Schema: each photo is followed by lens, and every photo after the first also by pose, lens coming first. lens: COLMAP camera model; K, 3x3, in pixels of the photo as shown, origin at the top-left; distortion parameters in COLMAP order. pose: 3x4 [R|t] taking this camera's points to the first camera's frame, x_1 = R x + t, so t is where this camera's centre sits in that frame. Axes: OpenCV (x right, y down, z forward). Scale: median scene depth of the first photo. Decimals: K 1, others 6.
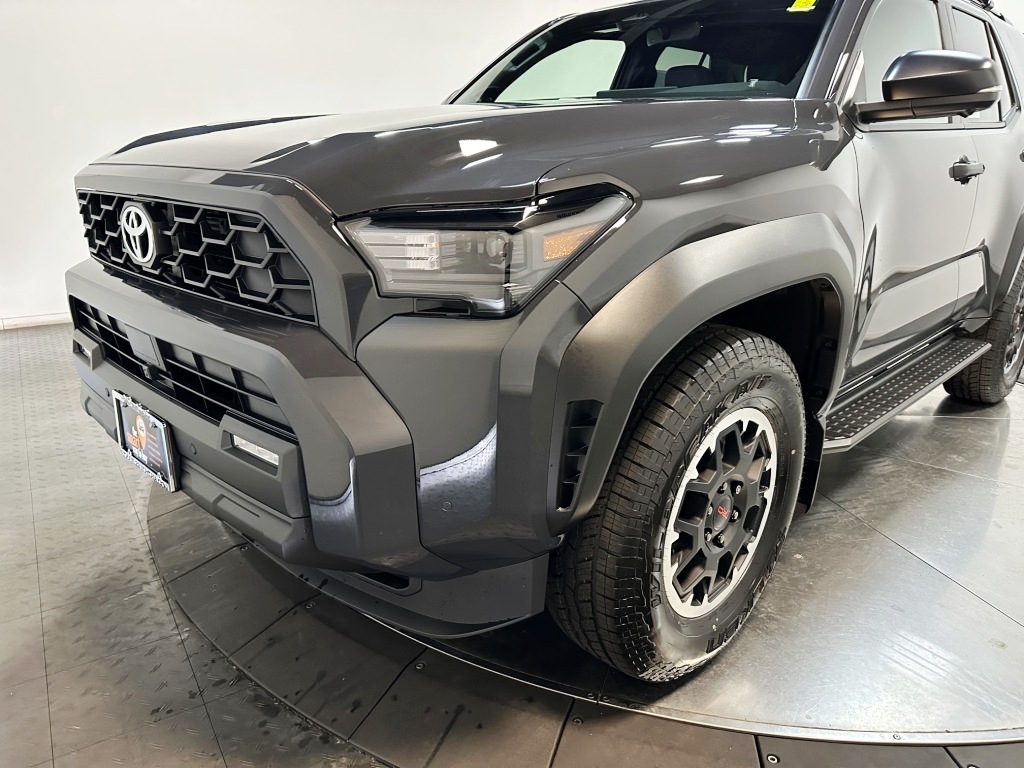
lens RADIAL K [[730.6, 0, 508.3], [0, 730.6, 389.0], [0, 0, 1]] dist [0.055326, -0.077252]
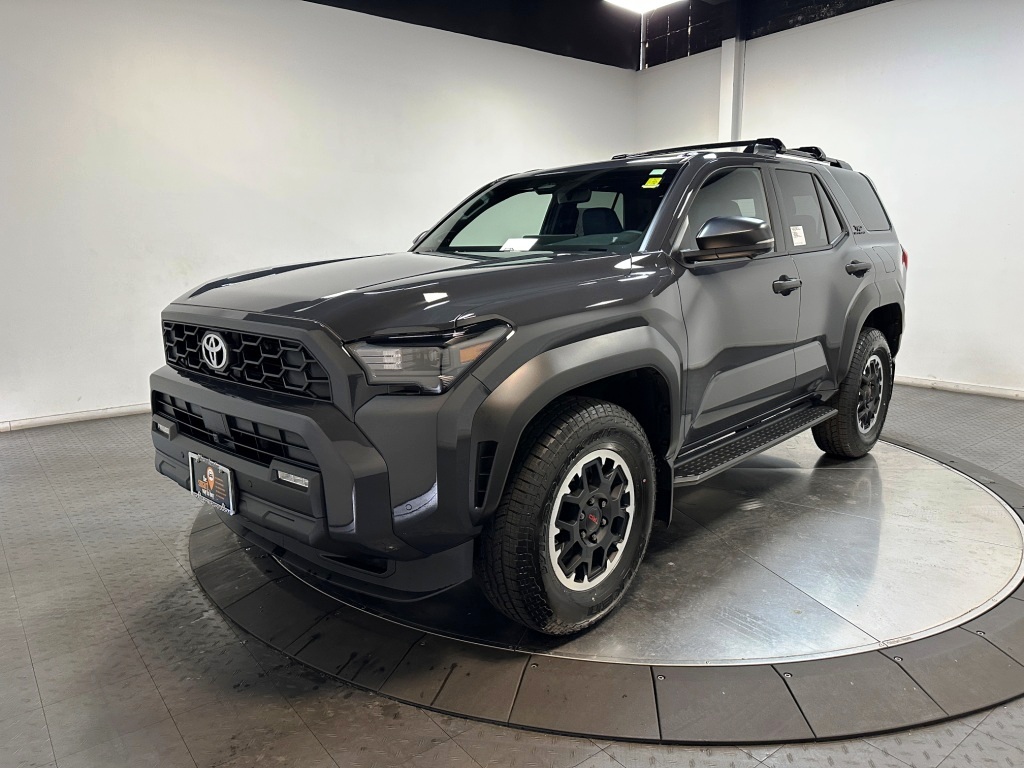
lens RADIAL K [[722.4, 0, 510.5], [0, 722.4, 383.4], [0, 0, 1]] dist [0.143308, -0.241251]
pose [[0.999366, -0.026799, 0.023459, 0.096824], [0.029490, 0.991956, -0.123099, 0.073314], [-0.019971, 0.123712, 0.992117, -0.573267]]
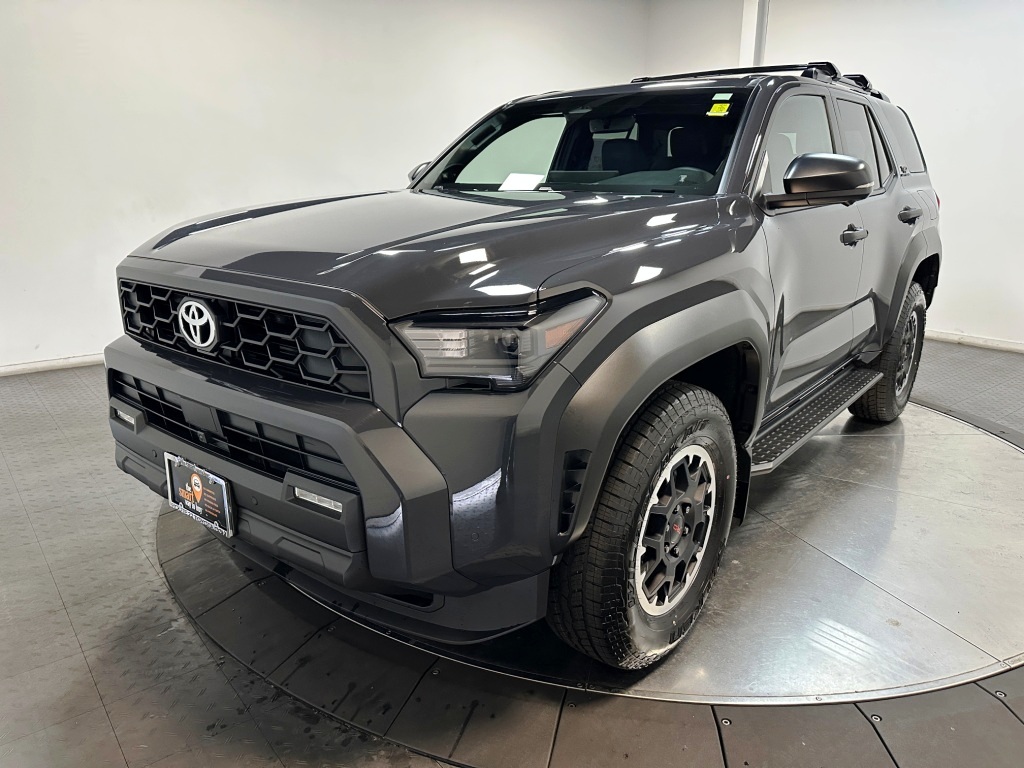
lens RADIAL K [[731.5, 0, 513.4], [0, 731.5, 384.8], [0, 0, 1]] dist [0.078662, -0.120821]
pose [[0.994494, -0.034046, 0.099110, -0.109140], [0.037579, 0.998715, -0.033997, -0.048893], [-0.097826, 0.037534, 0.994496, -0.247505]]
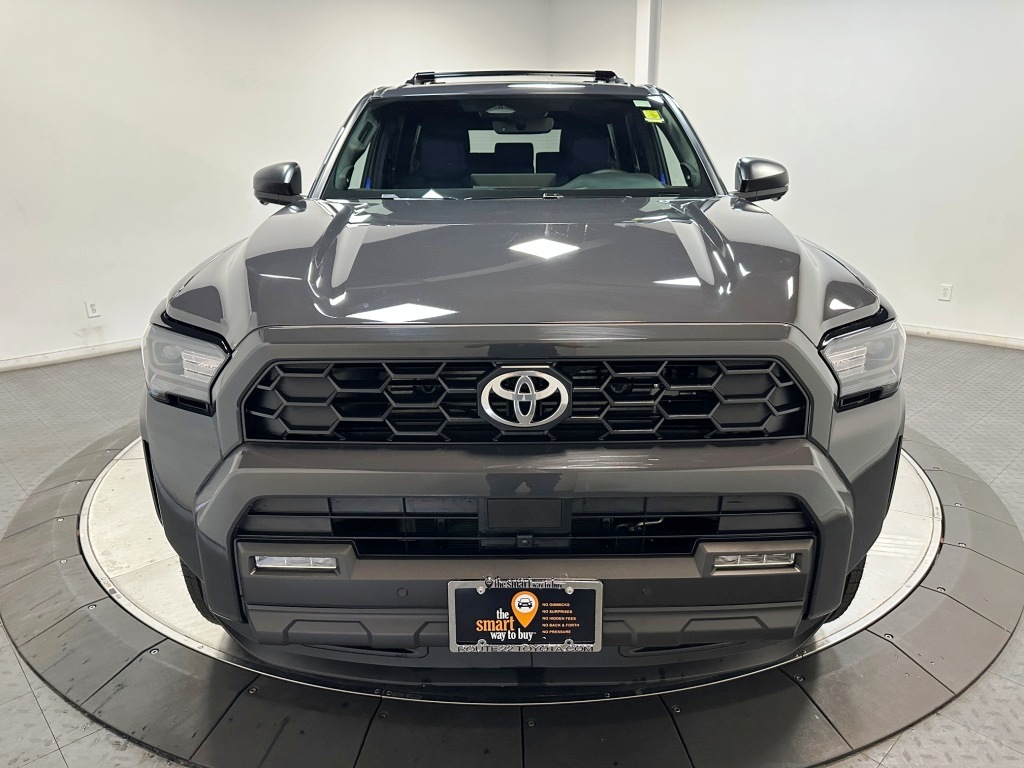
lens RADIAL K [[719.6, 0, 509.3], [0, 719.6, 384.7], [0, 0, 1]] dist [-0.005294, -0.002706]
pose [[0.712195, -0.224484, 0.665120, -1.085867], [0.234287, 0.969174, 0.076236, -0.293885], [-0.661731, 0.101533, 0.742835, 0.343553]]
